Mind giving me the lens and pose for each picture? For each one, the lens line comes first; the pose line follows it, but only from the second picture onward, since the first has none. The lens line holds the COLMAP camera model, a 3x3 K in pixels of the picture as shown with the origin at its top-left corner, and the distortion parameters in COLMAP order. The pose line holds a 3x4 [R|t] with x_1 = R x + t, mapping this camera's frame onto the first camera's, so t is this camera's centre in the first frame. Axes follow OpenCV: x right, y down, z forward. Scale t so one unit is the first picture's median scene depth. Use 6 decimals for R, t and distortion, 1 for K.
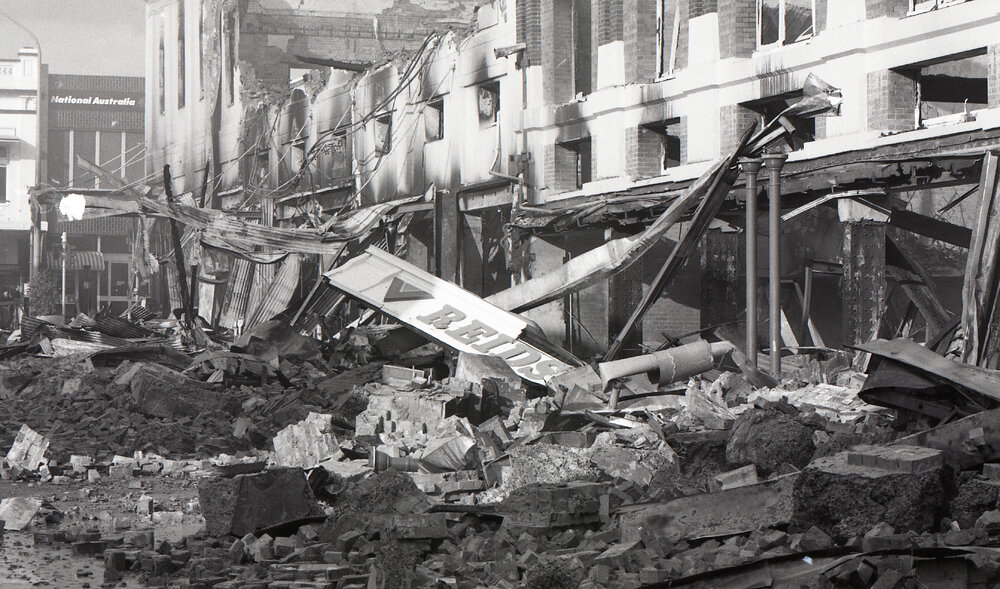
lens RADIAL K [[3167.7, 0, 591.4], [0, 3167.7, 293.6], [0, 0, 1]] dist [0.079254, -1.484372]
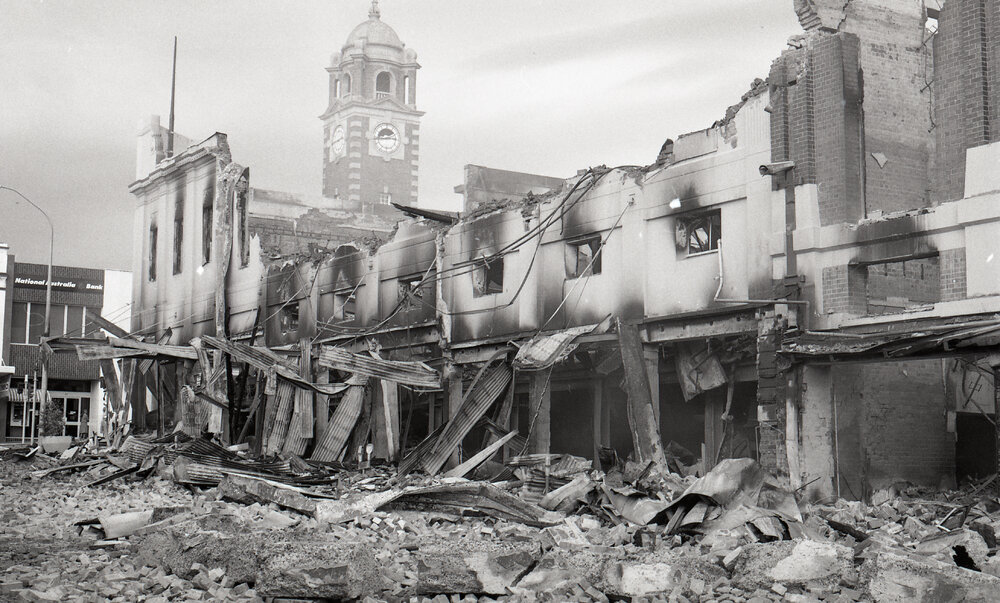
lens RADIAL K [[1507.6, 0, 465.9], [0, 1507.6, 302.6], [0, 0, 1]] dist [0.009341, -0.055191]
pose [[0.979377, 0.037176, 0.198592, -0.239352], [-0.020540, 0.996154, -0.085182, 0.004067], [-0.200995, 0.079346, 0.976373, 0.680829]]
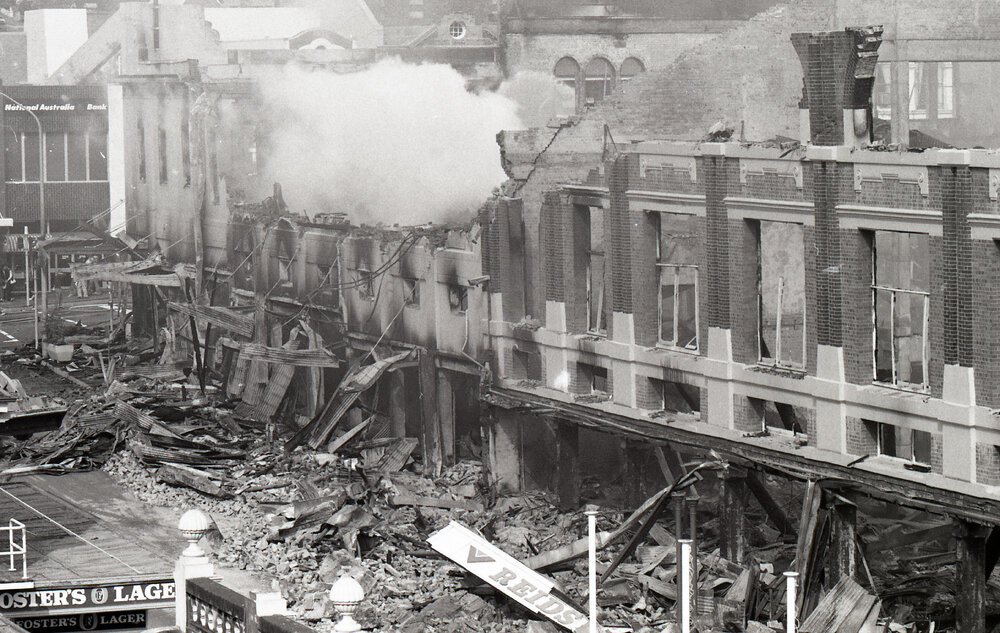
lens RADIAL K [[3447.9, 0, 545.0], [0, 3447.9, 449.9], [0, 0, 1]] dist [0.194955, -2.791236]
pose [[0.997832, -0.022428, 0.061877, -0.113282], [0.013010, 0.988811, 0.148604, -0.279533], [-0.064517, -0.147477, 0.986959, -0.718734]]
